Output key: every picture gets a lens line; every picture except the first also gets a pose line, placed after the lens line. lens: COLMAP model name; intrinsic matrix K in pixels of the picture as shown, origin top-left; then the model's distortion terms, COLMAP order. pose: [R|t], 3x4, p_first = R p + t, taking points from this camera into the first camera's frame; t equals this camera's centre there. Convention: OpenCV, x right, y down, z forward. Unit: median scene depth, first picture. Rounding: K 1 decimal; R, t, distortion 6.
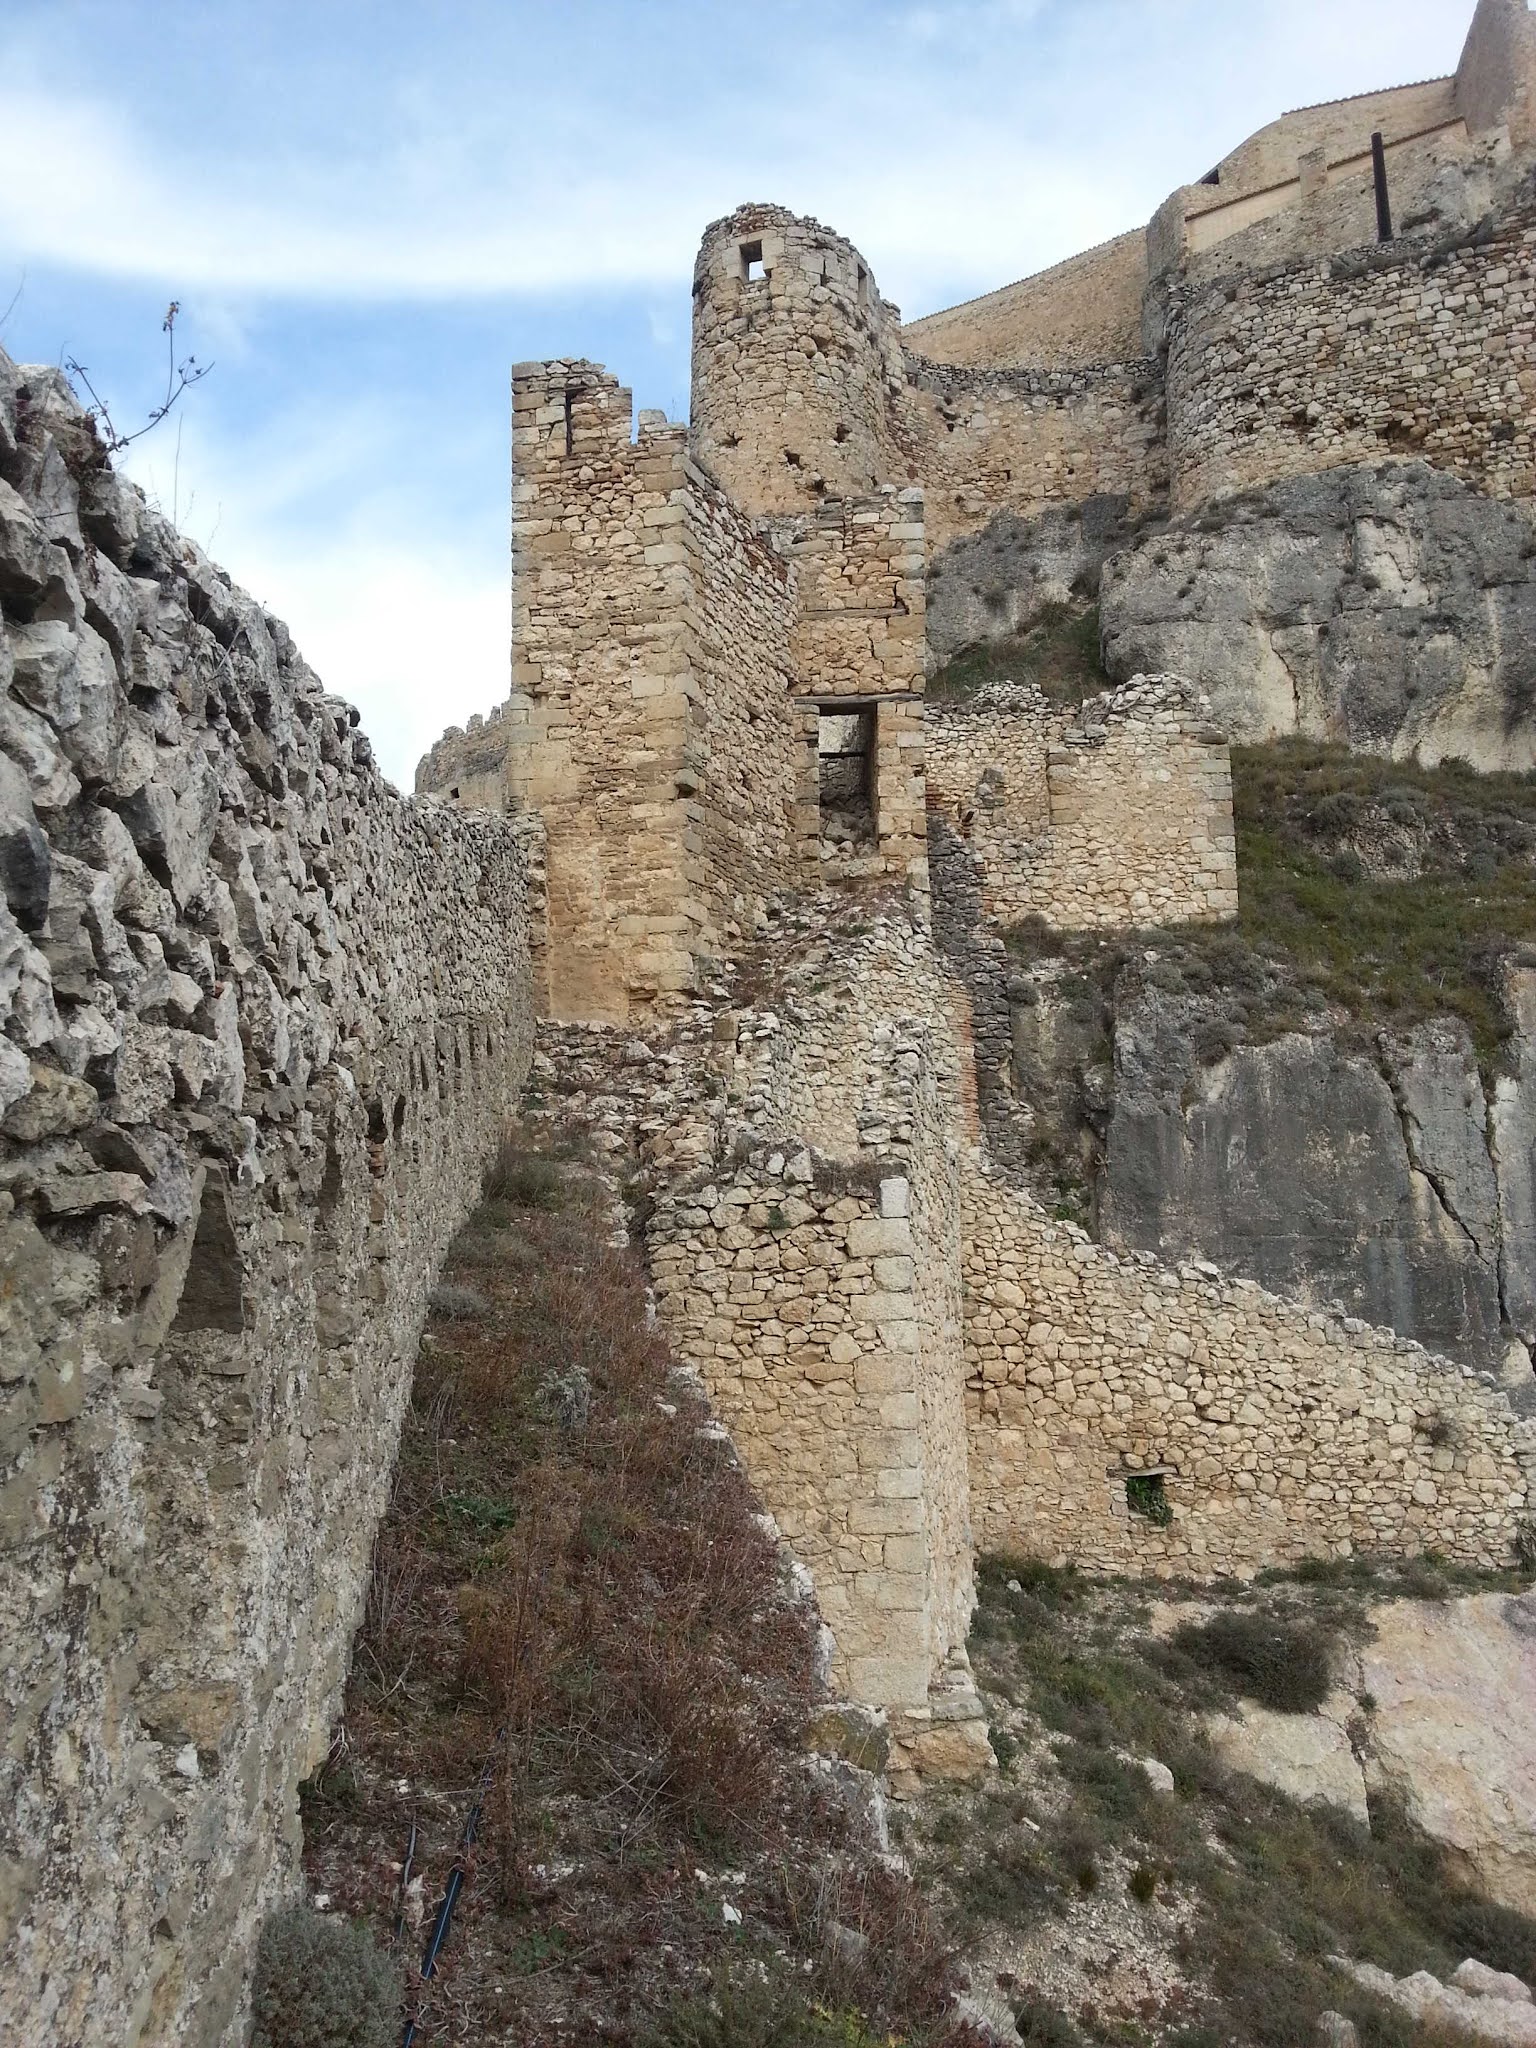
lens RADIAL K [[1694.5, 0, 768.0], [0, 1694.5, 1024.0], [0, 0, 1]] dist [0.029220, -0.094670]
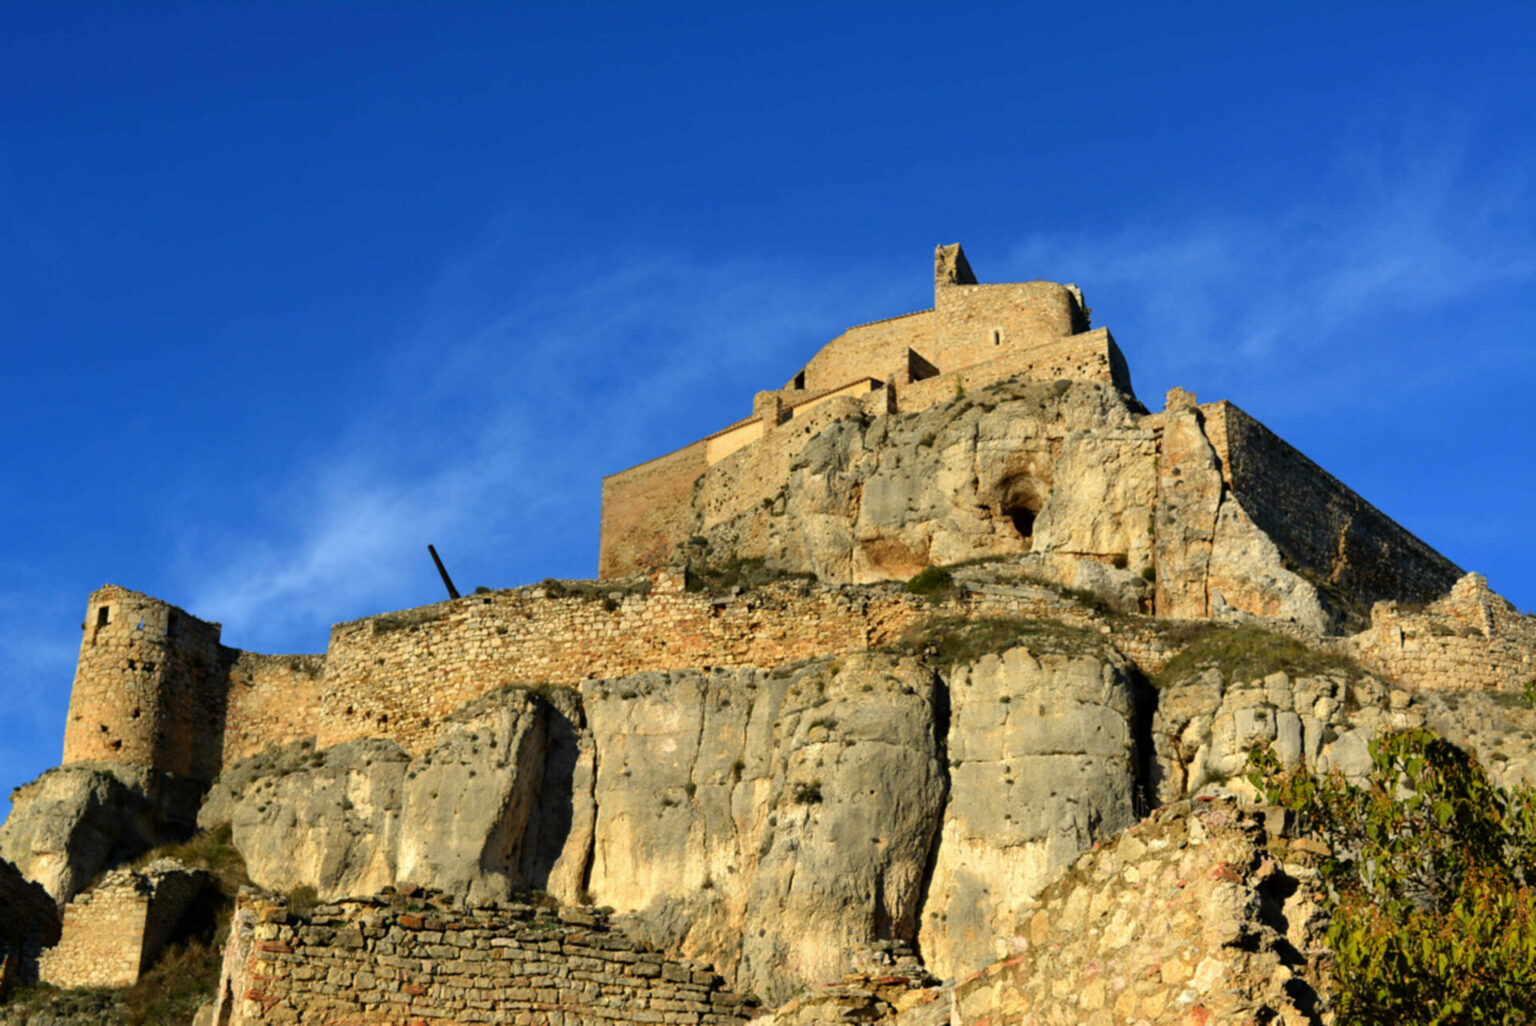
lens RADIAL K [[2443.9, 0, 768.0], [0, 2443.9, 513.0], [0, 0, 1]] dist [0.009780, 0.119561]
pose [[0.990139, -0.025124, -0.137817, 1.719588], [-0.012594, 0.963837, -0.266195, 0.204443], [0.139521, 0.265305, 0.954016, -2.301004]]
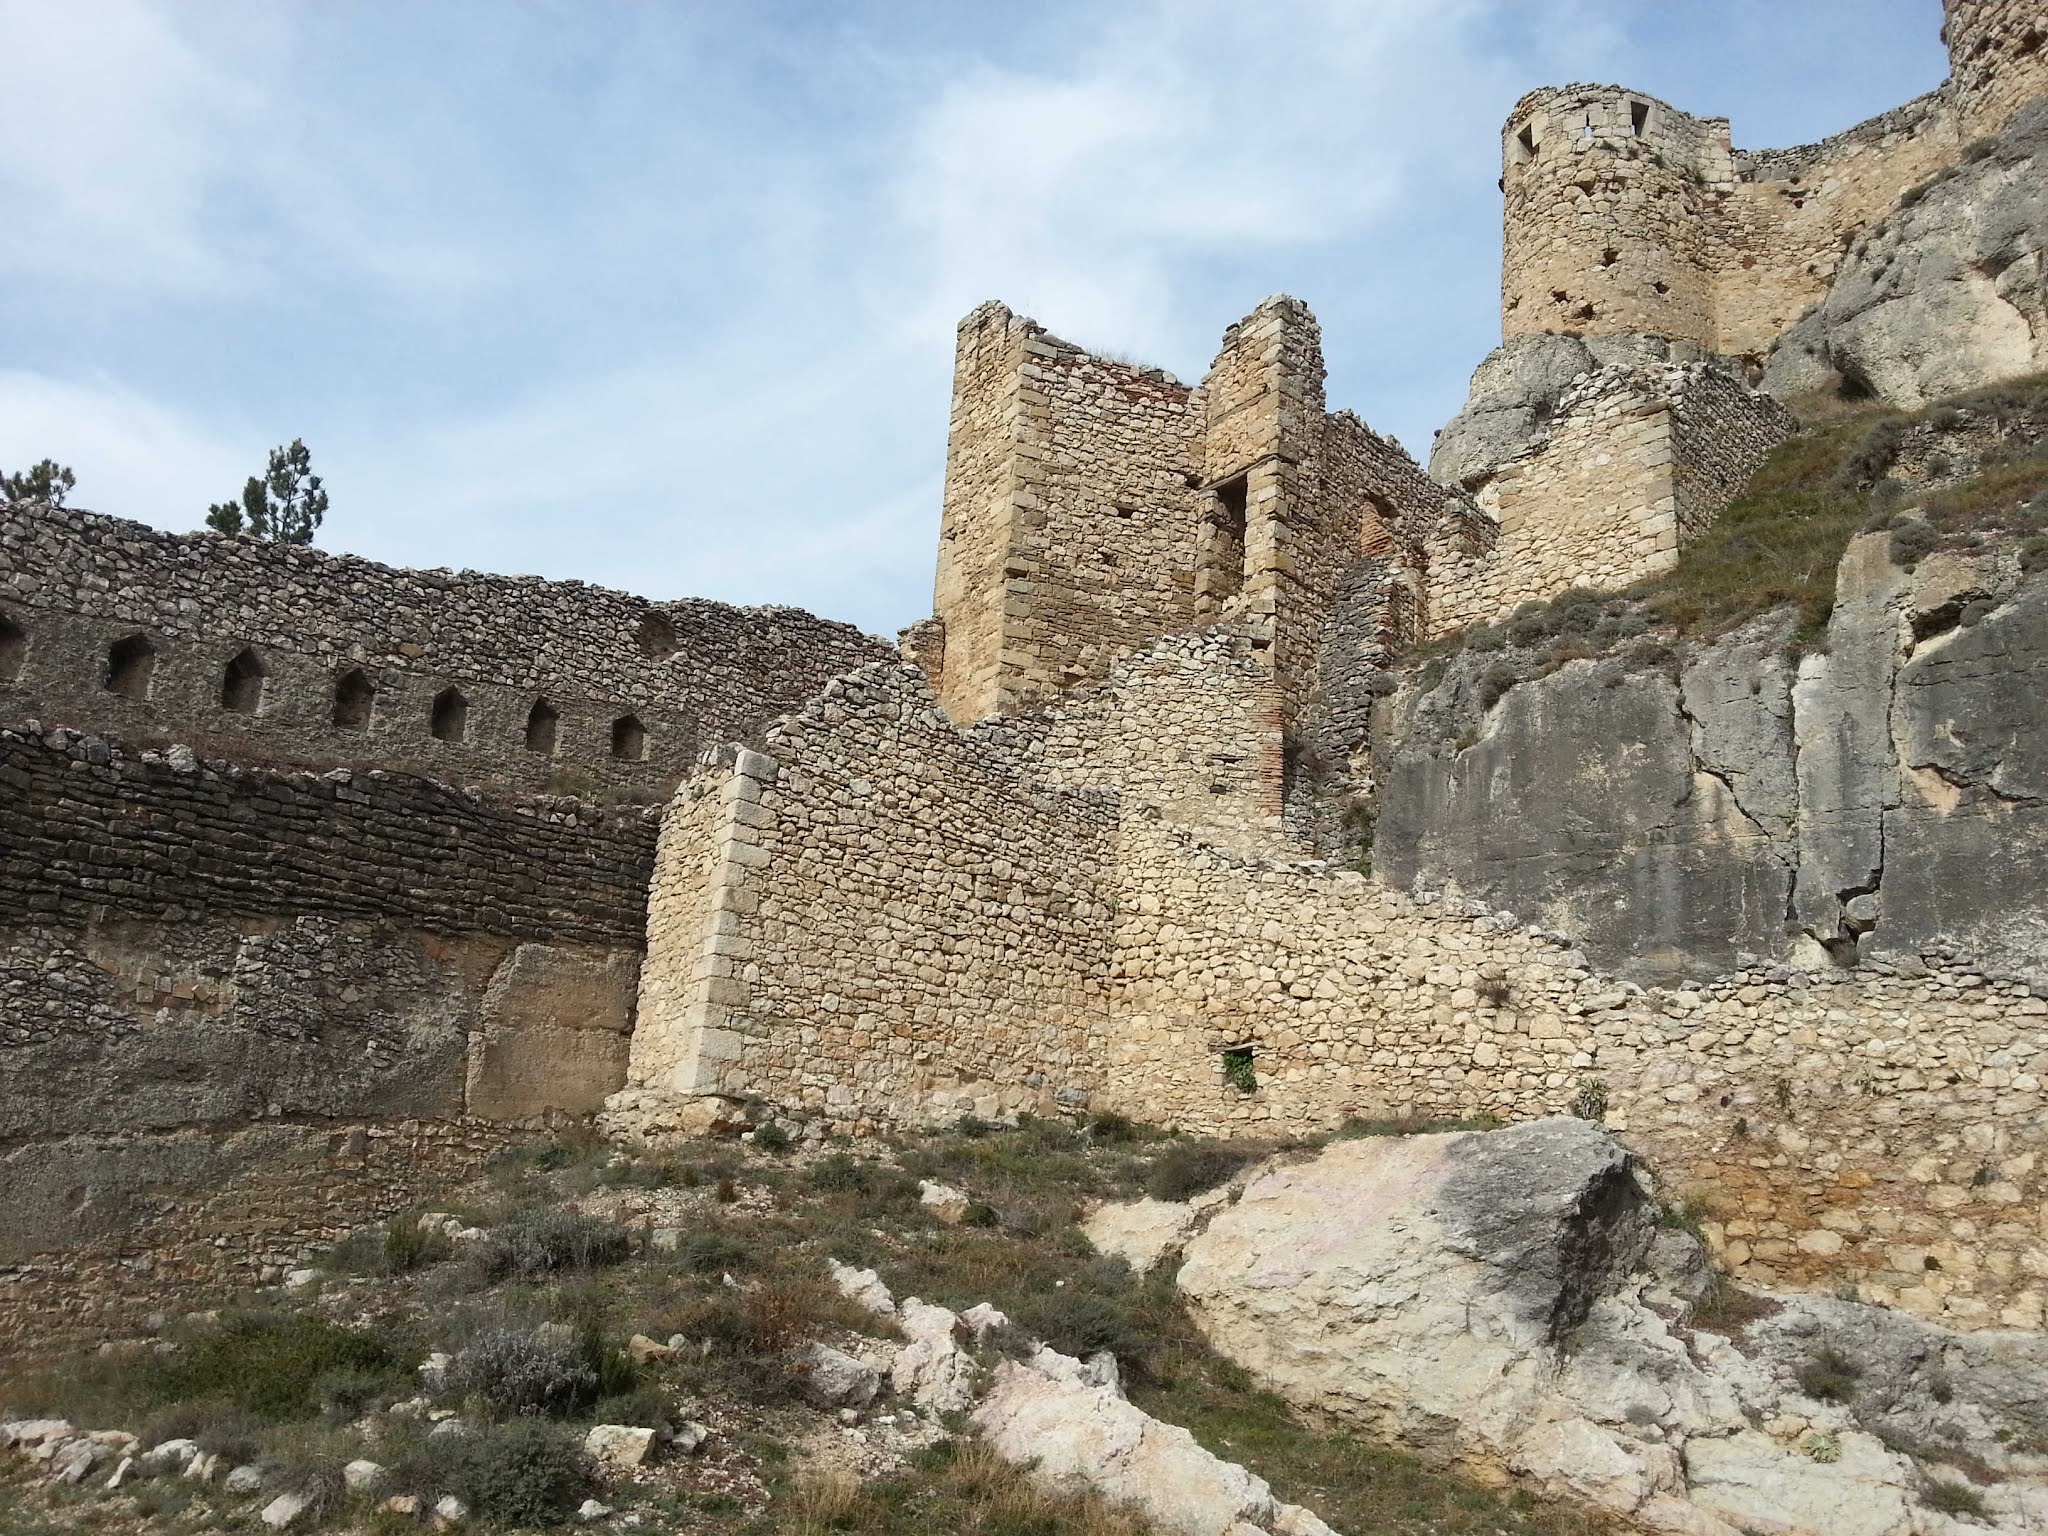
lens RADIAL K [[1694.5, 0, 1024.0], [0, 1694.5, 768.0], [0, 0, 1]] dist [0.029220, -0.094670]
pose [[0.689601, -0.182166, -0.700904, 0.758035], [0.048759, 0.977329, -0.206037, 0.250635], [0.722546, 0.107907, 0.682849, 0.105701]]
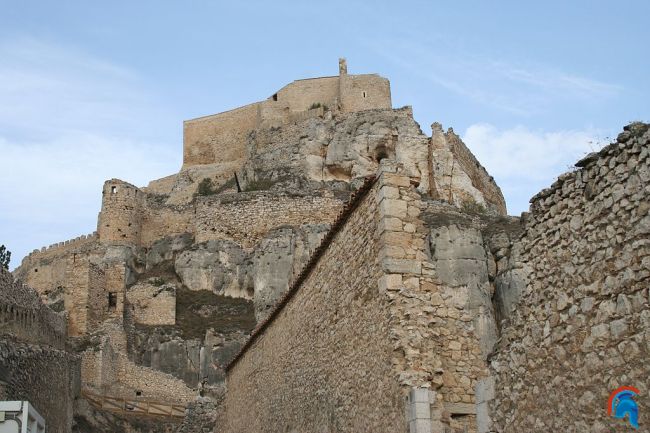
lens RADIAL K [[959.2, 0, 324.3], [0, 959.2, 237.0], [0, 0, 1]] dist [-0.008942, -0.008099]
pose [[0.989664, 0.031628, 0.139877, 0.359254], [-0.014138, 0.992143, -0.124309, 0.067837], [-0.142709, 0.121047, 0.982335, -3.138461]]
